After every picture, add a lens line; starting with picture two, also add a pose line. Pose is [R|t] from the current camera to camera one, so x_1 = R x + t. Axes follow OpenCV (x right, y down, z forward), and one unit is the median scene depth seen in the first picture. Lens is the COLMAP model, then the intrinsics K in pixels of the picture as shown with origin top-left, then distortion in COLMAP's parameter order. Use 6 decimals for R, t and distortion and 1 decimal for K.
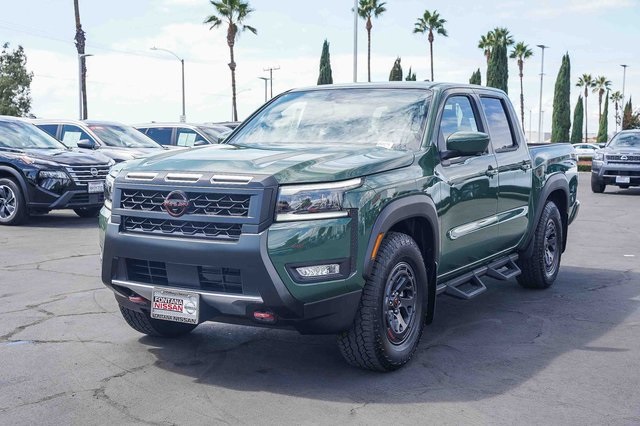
lens RADIAL K [[864.0, 0, 320.0], [0, 864.0, 213.0], [0, 0, 1]] dist [0.131815, -0.028860]
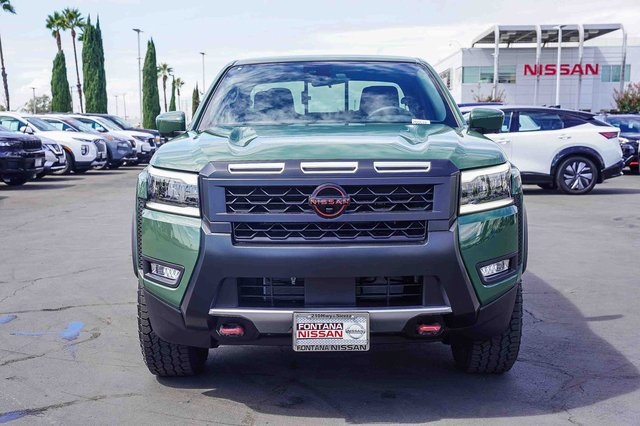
lens RADIAL K [[852.8, 0, 320.0], [0, 852.8, 213.0], [0, 0, 1]] dist [0.083115, 0.058446]
pose [[0.859104, -0.067368, 0.507349, -0.552898], [0.057998, 0.997728, 0.034275, -0.026454], [-0.508505, -0.000021, 0.861059, 0.337866]]
